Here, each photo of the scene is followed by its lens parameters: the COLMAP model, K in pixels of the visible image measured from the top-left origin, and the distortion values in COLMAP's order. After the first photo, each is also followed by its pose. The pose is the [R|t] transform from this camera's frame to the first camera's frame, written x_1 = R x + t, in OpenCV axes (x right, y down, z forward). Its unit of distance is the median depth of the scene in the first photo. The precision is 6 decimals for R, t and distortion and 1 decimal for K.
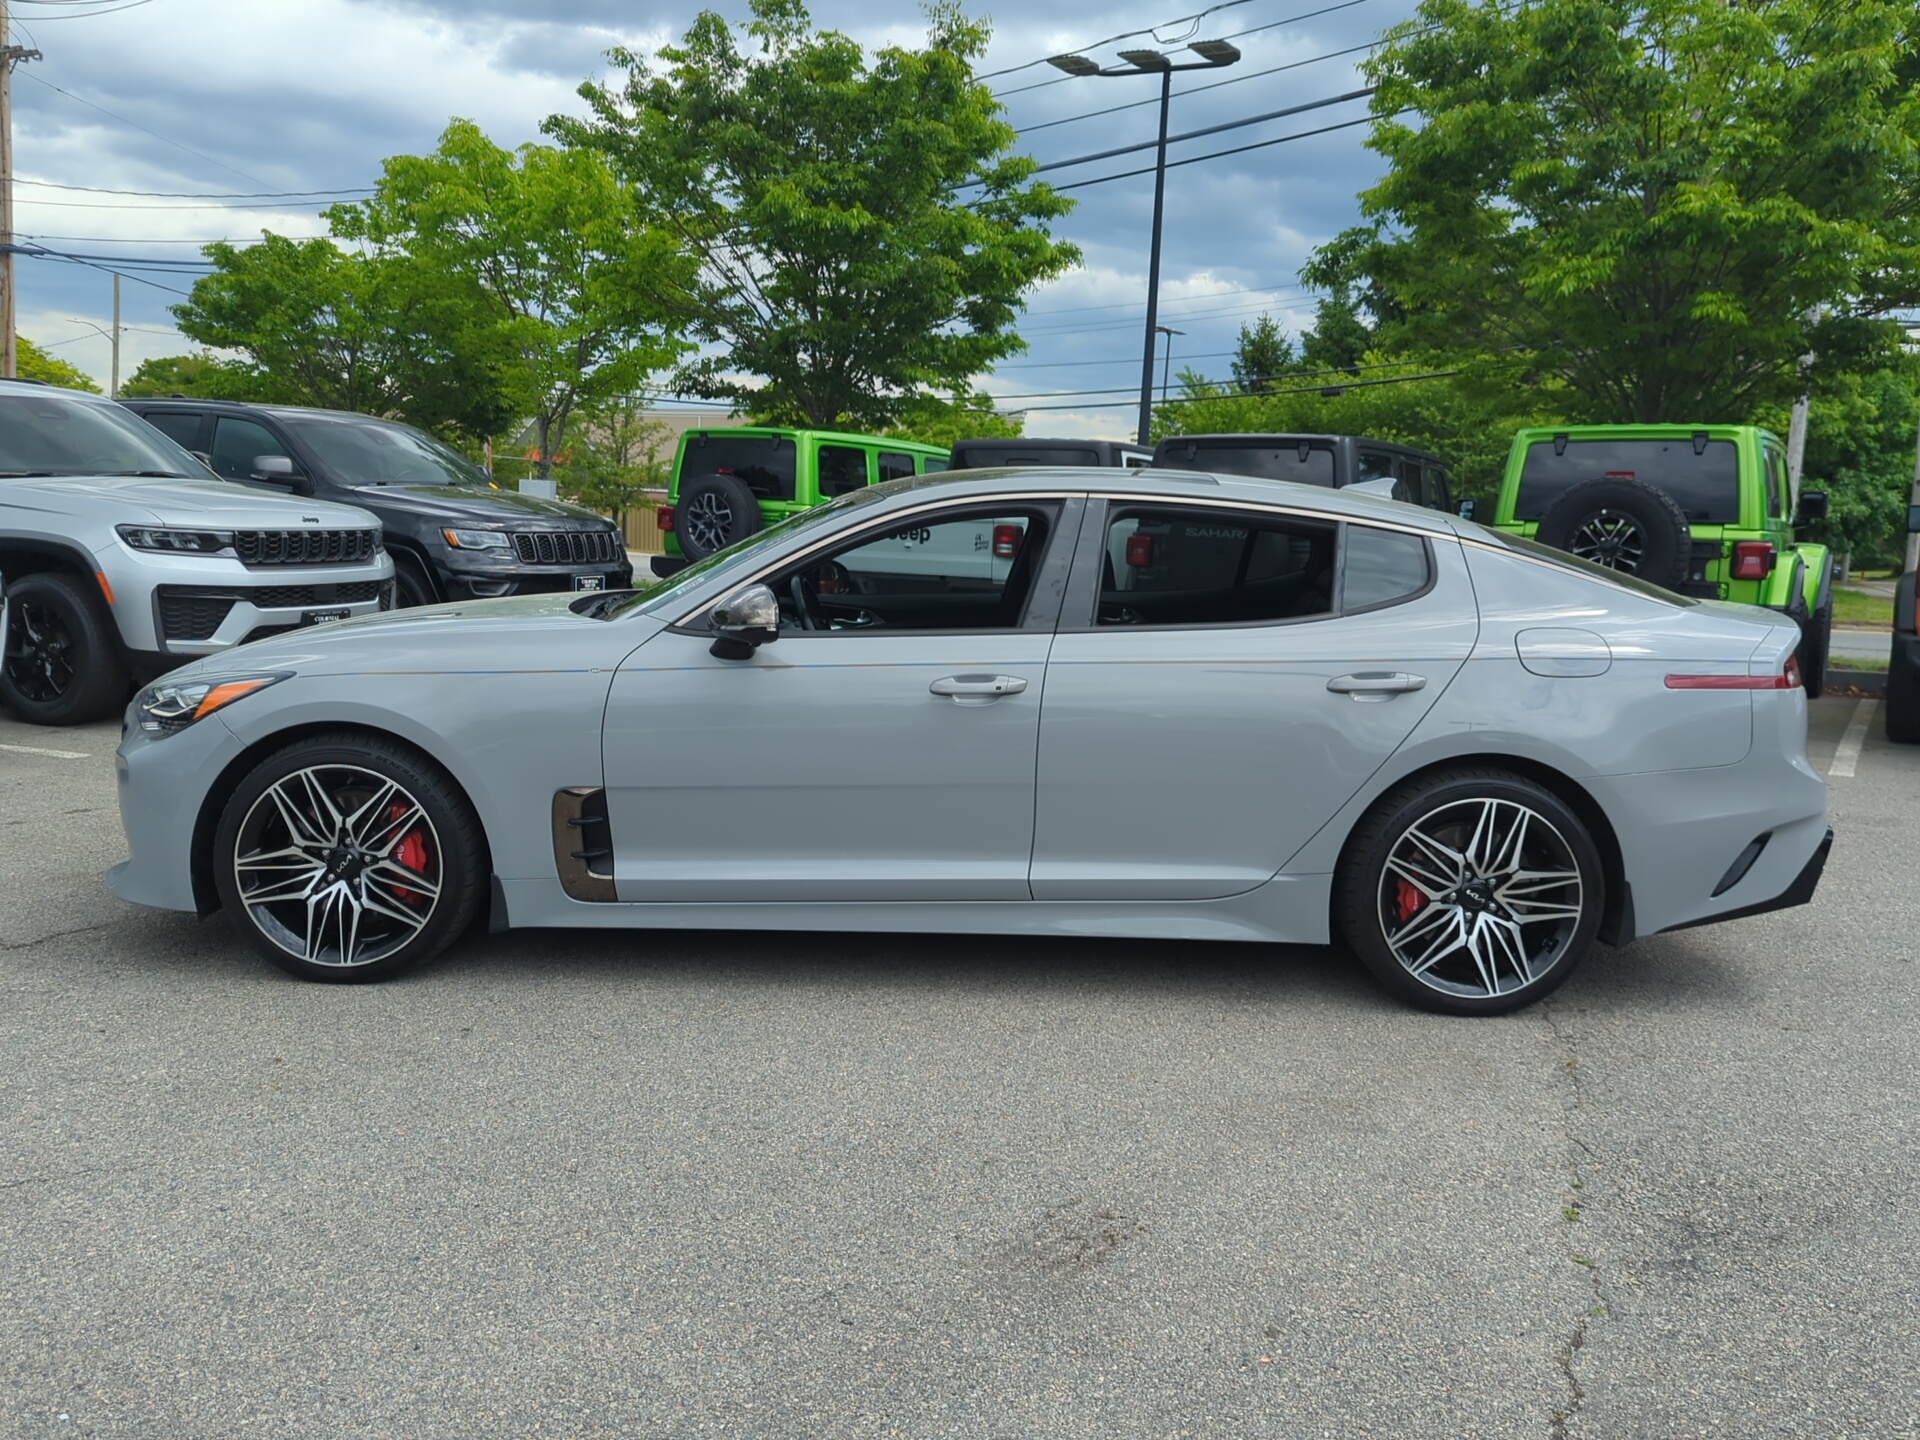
lens RADIAL K [[1562.6, 0, 974.9], [0, 1562.6, 694.7], [0, 0, 1]] dist [0.069686, -0.062661]
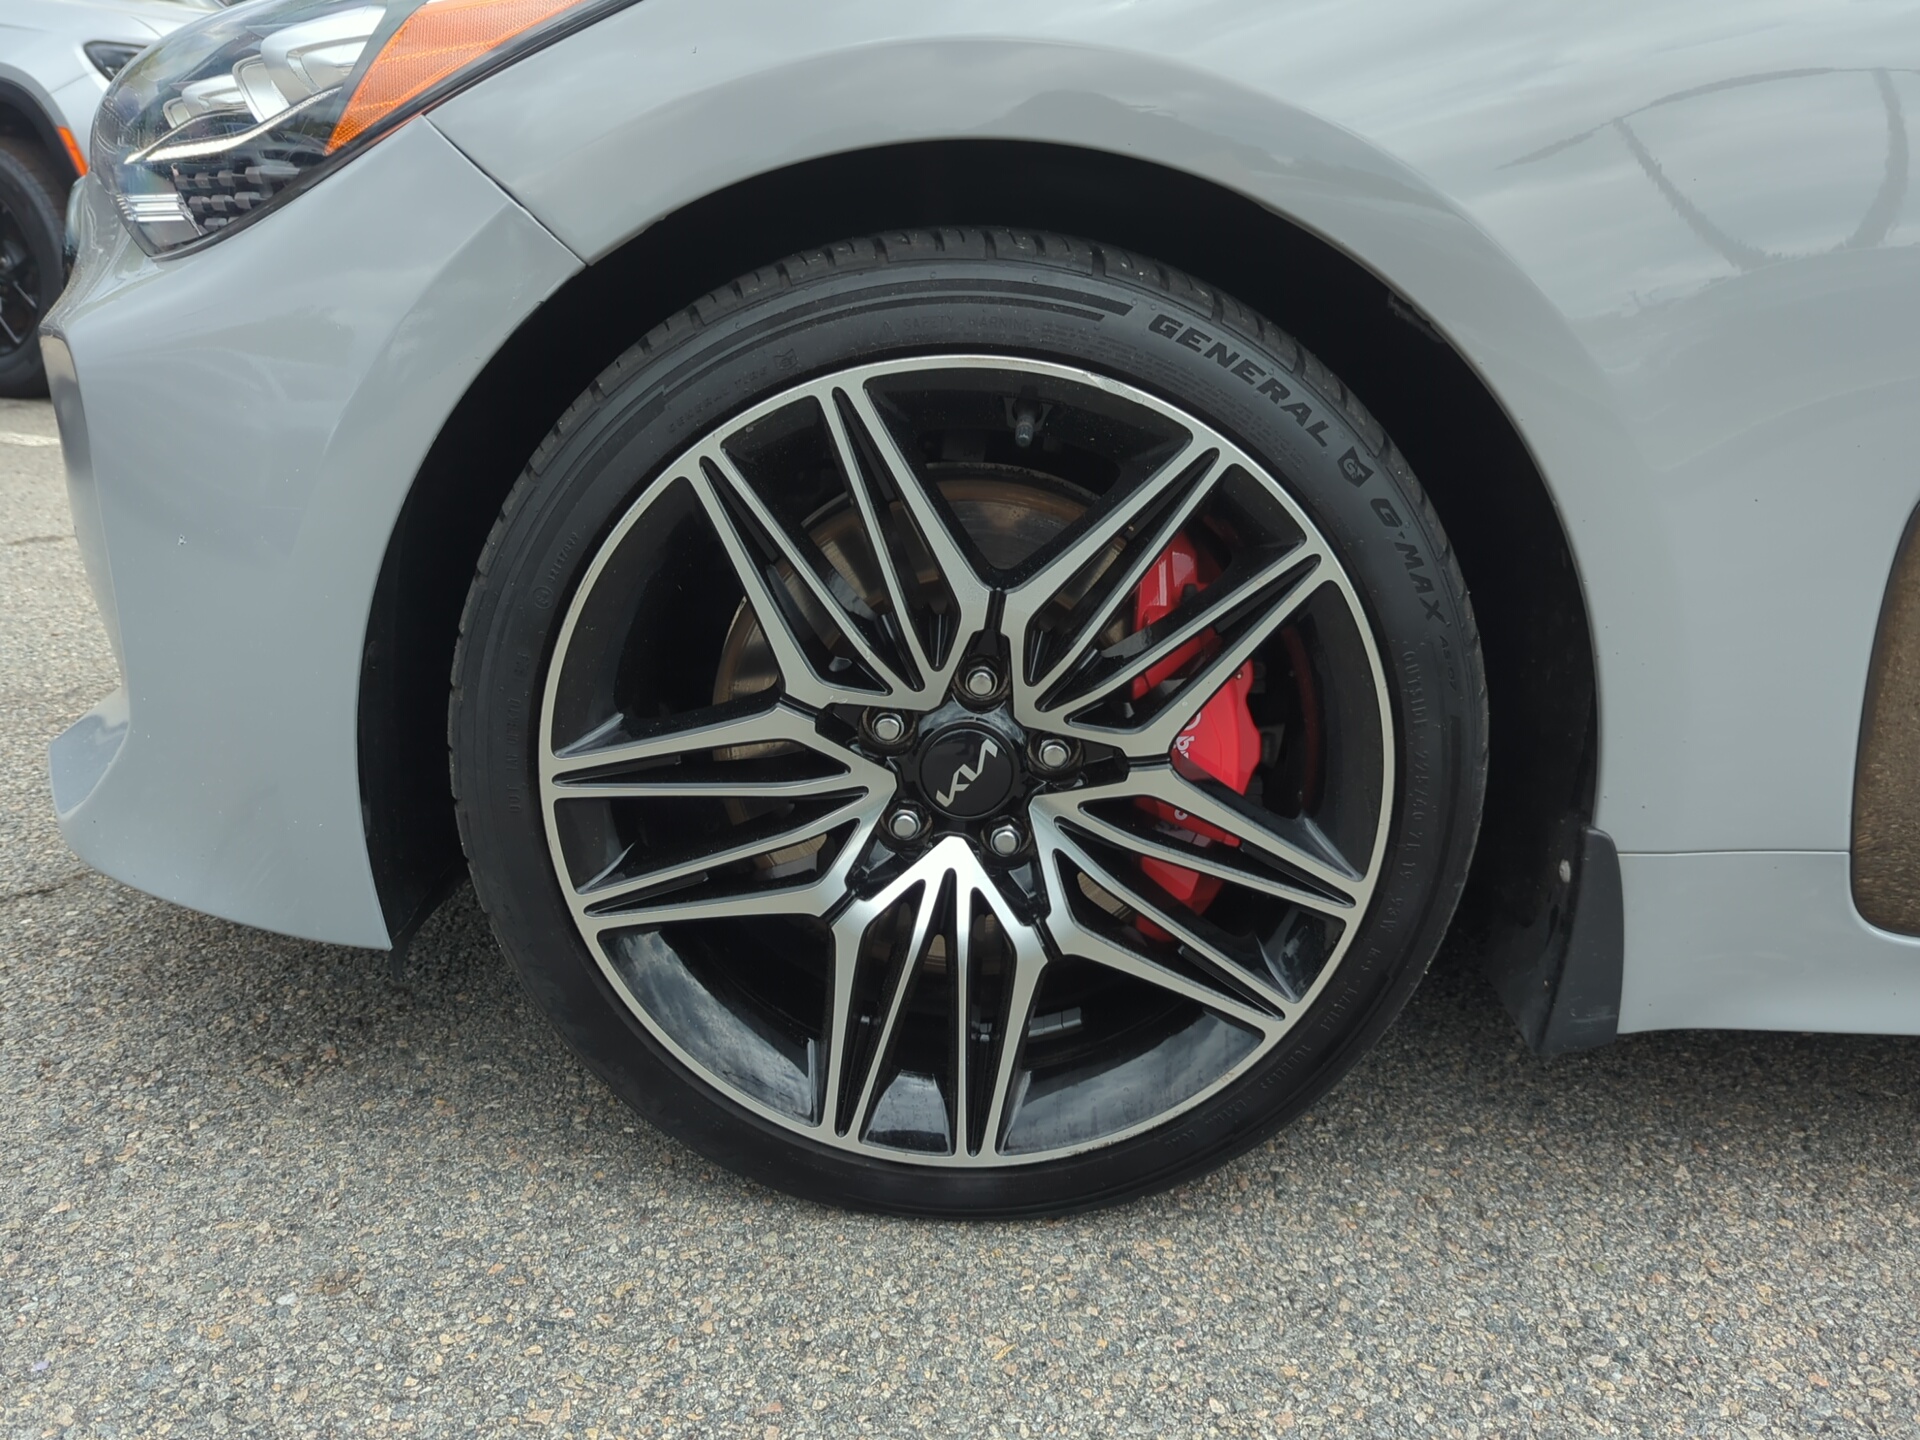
lens RADIAL K [[1562.6, 0, 974.9], [0, 1562.6, 694.7], [0, 0, 1]] dist [0.069686, -0.062661]
pose [[0.999790, 0.012260, -0.016416, -0.396620], [-0.009386, 0.986257, 0.164953, 0.054701], [0.018212, -0.164764, 0.986165, 0.764601]]
